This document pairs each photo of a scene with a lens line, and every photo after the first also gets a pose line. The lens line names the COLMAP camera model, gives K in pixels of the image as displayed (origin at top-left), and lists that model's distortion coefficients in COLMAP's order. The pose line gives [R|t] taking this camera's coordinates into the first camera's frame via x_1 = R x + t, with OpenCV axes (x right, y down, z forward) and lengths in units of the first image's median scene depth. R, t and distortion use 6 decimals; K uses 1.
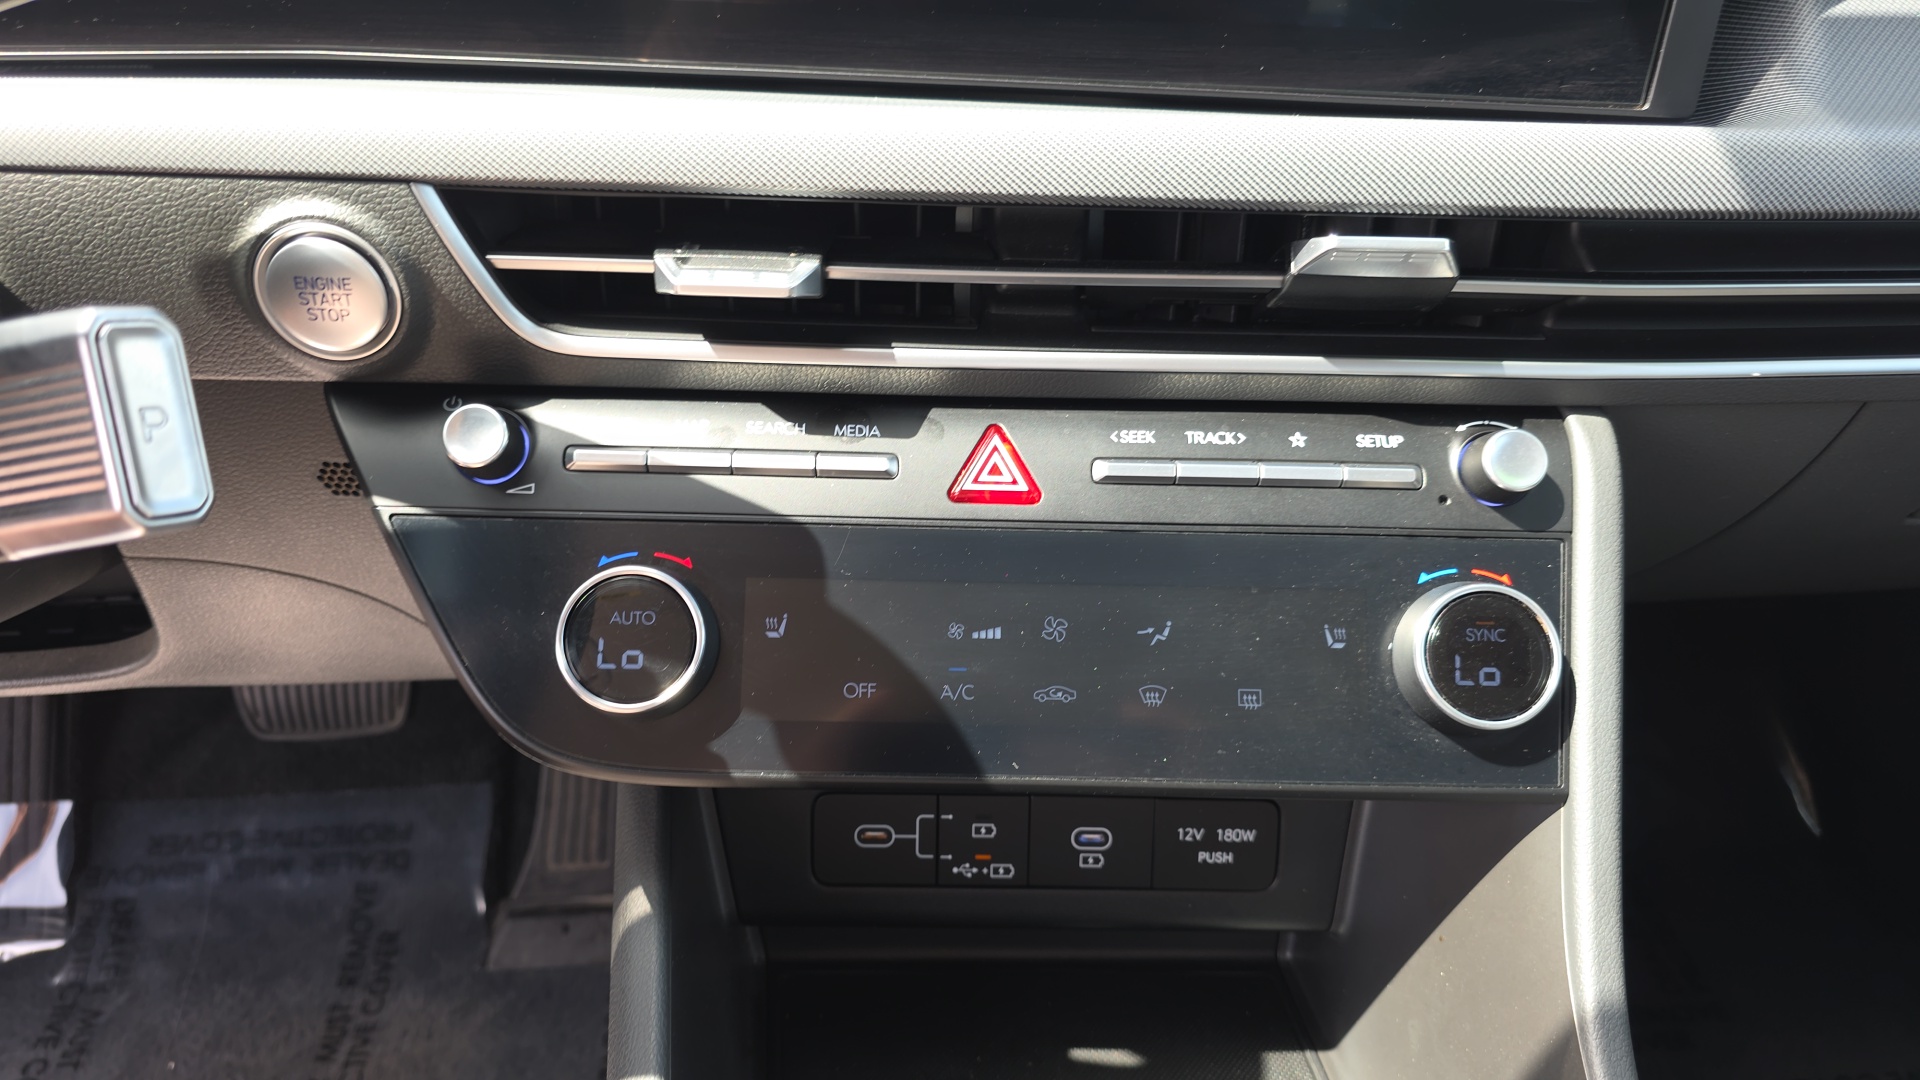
lens RADIAL K [[1345.1, 0, 938.0], [0, 1345.1, 555.0], [0, 0, 1]] dist [0.058289, -0.065373]
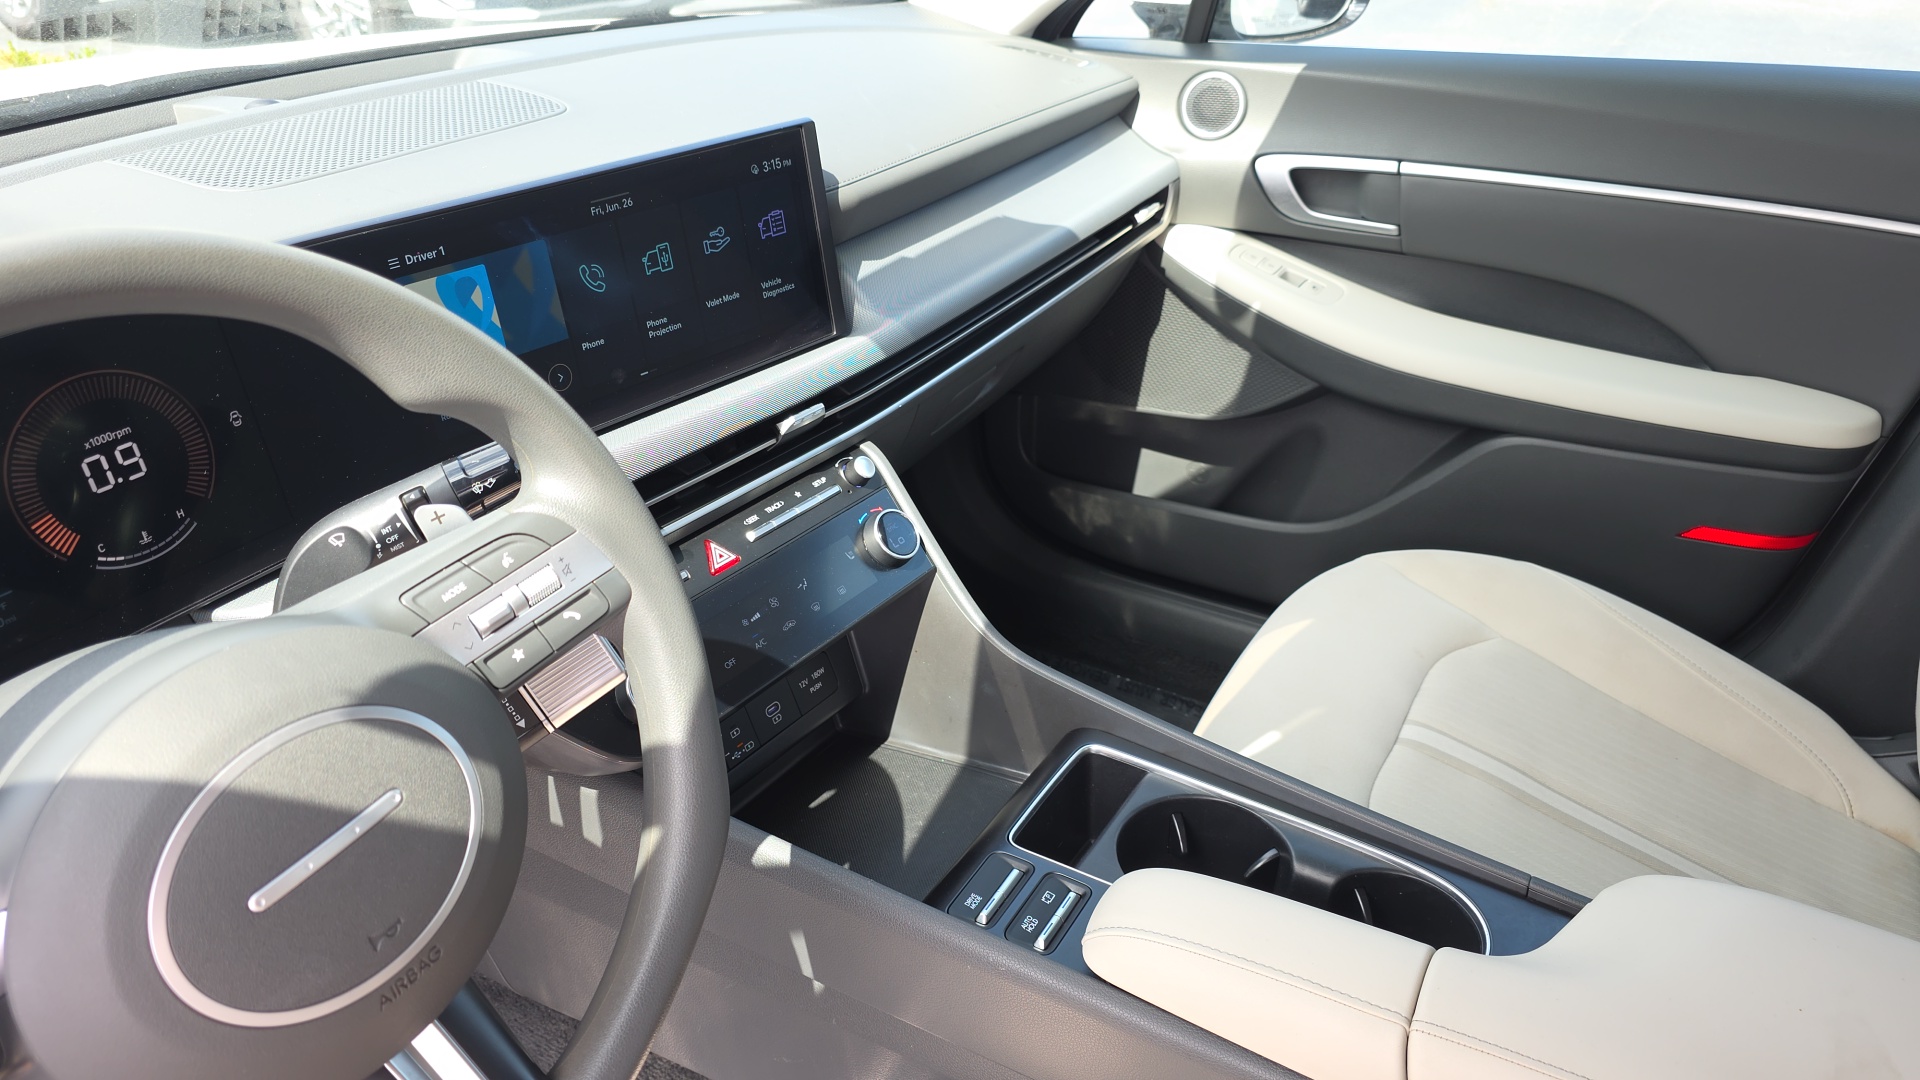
lens RADIAL K [[1314.6, 0, 950.7], [0, 1314.6, 538.3], [0, 0, 1]] dist [0.067212, -0.078753]
pose [[0.598851, -0.423796, 0.679540, -1.257342], [0.472972, 0.871885, 0.126941, -0.191010], [-0.646278, 0.245384, 0.722573, -0.916577]]
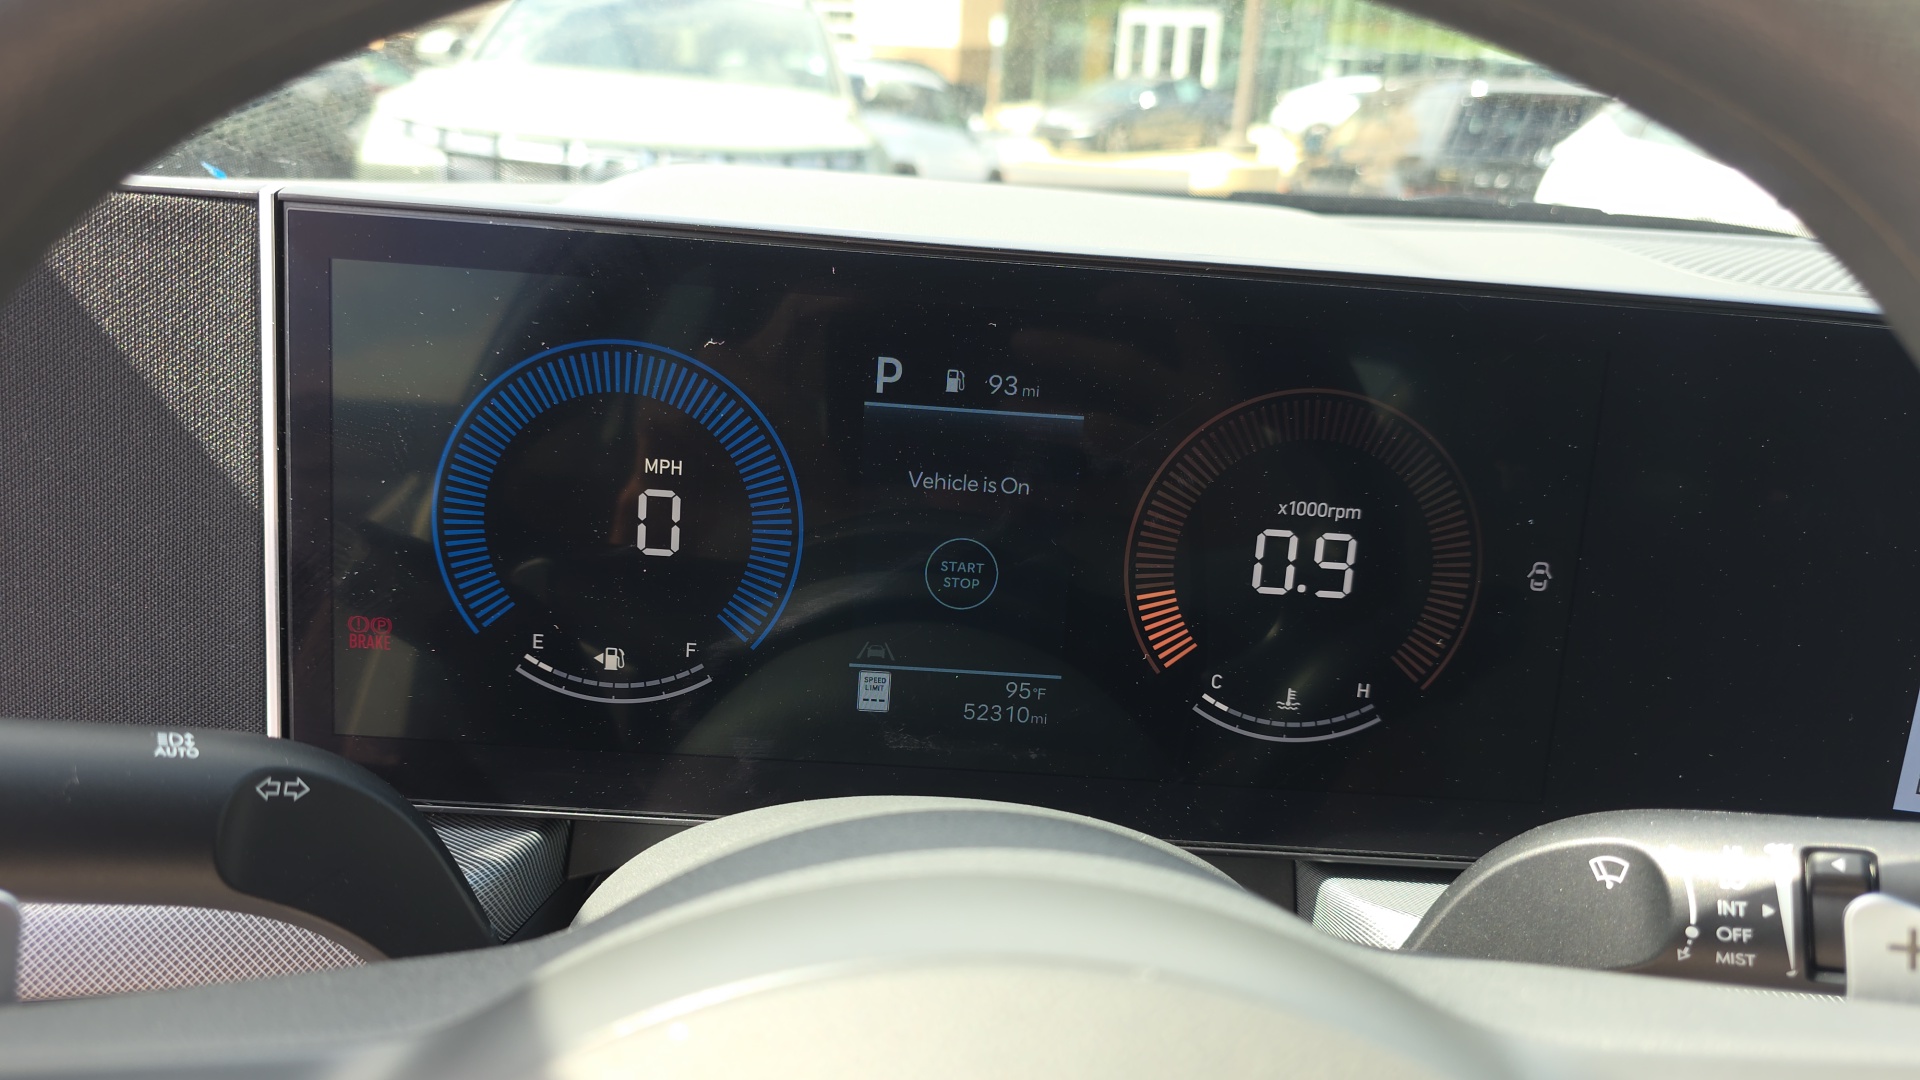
lens RADIAL K [[1339.3, 0, 960.0], [0, 1339.3, 540.0], [0, 0, 1]] dist [0.055517, -0.067849]
pose [[0.995858, 0.067259, -0.061179, -0.910454], [-0.083028, 0.946959, -0.310444, -0.253823], [0.037053, 0.314237, 0.948621, 0.000696]]
